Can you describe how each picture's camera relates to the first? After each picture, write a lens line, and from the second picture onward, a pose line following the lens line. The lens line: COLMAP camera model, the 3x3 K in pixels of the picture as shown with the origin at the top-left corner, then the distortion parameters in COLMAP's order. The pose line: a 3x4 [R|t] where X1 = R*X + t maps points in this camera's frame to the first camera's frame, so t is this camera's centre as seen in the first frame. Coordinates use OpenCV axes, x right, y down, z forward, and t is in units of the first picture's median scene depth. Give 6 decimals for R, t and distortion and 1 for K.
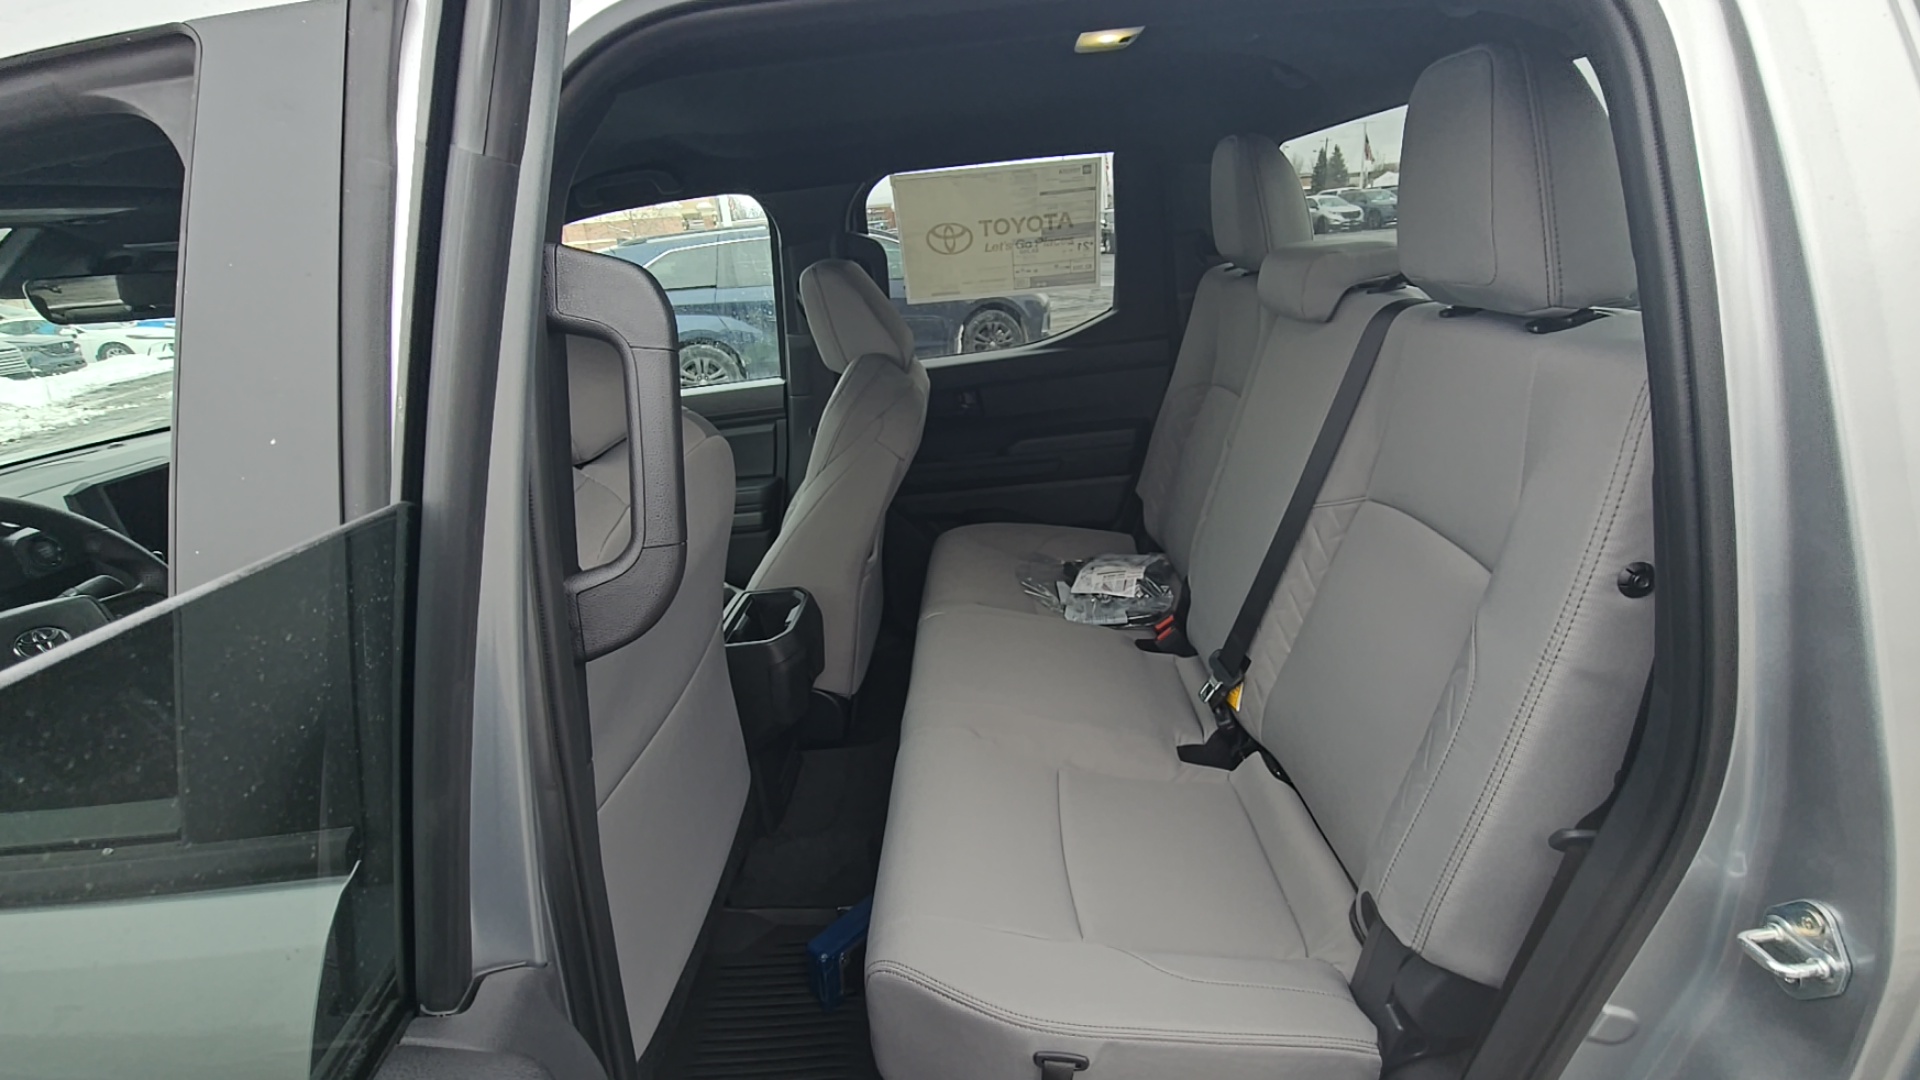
lens RADIAL K [[849.9, 0, 981.6], [0, 849.9, 553.0], [0, 0, 1]] dist [0.010624, -0.007849]
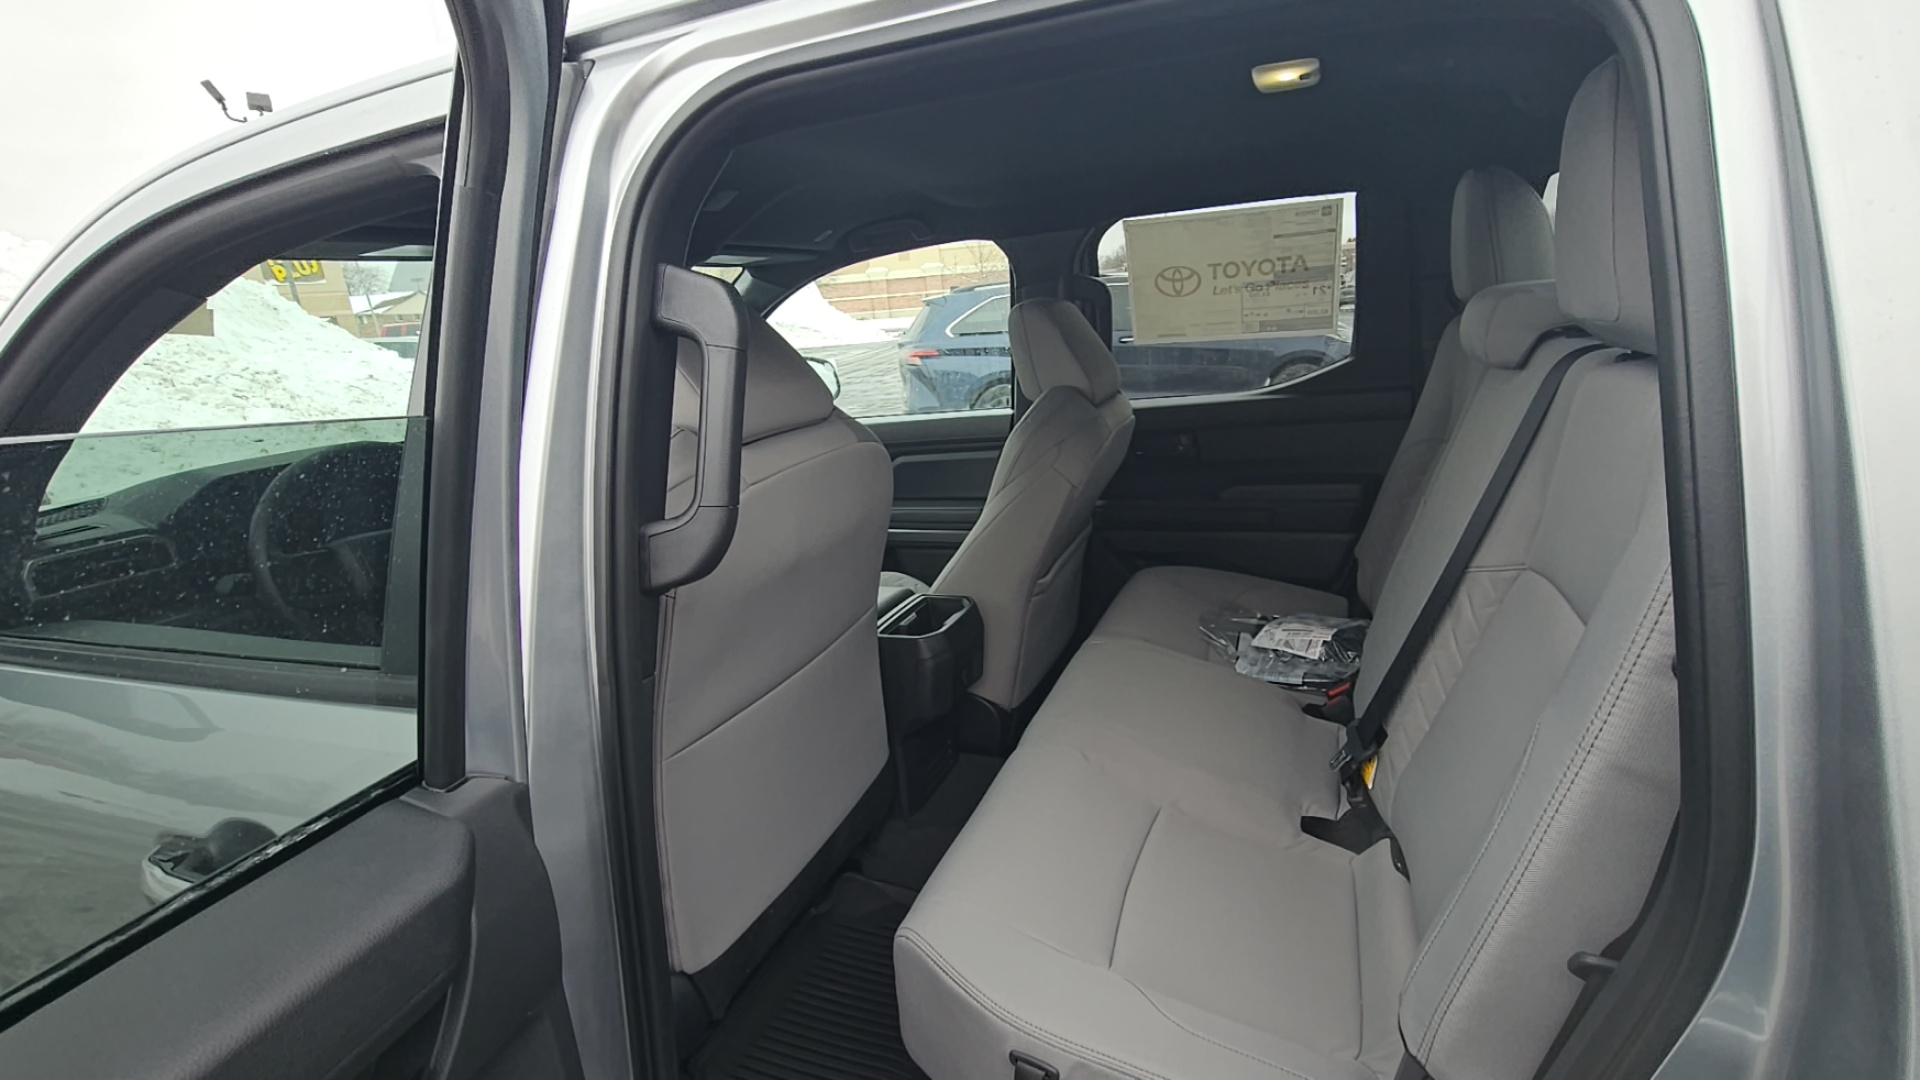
lens RADIAL K [[849.9, 0, 980.4], [0, 849.9, 555.5], [0, 0, 1]] dist [0.010624, -0.007849]
pose [[0.933366, 0.117009, -0.339318, 0.179829], [-0.134374, 0.990534, -0.028053, 0.019315], [0.332824, 0.071779, 0.940253, -0.008833]]
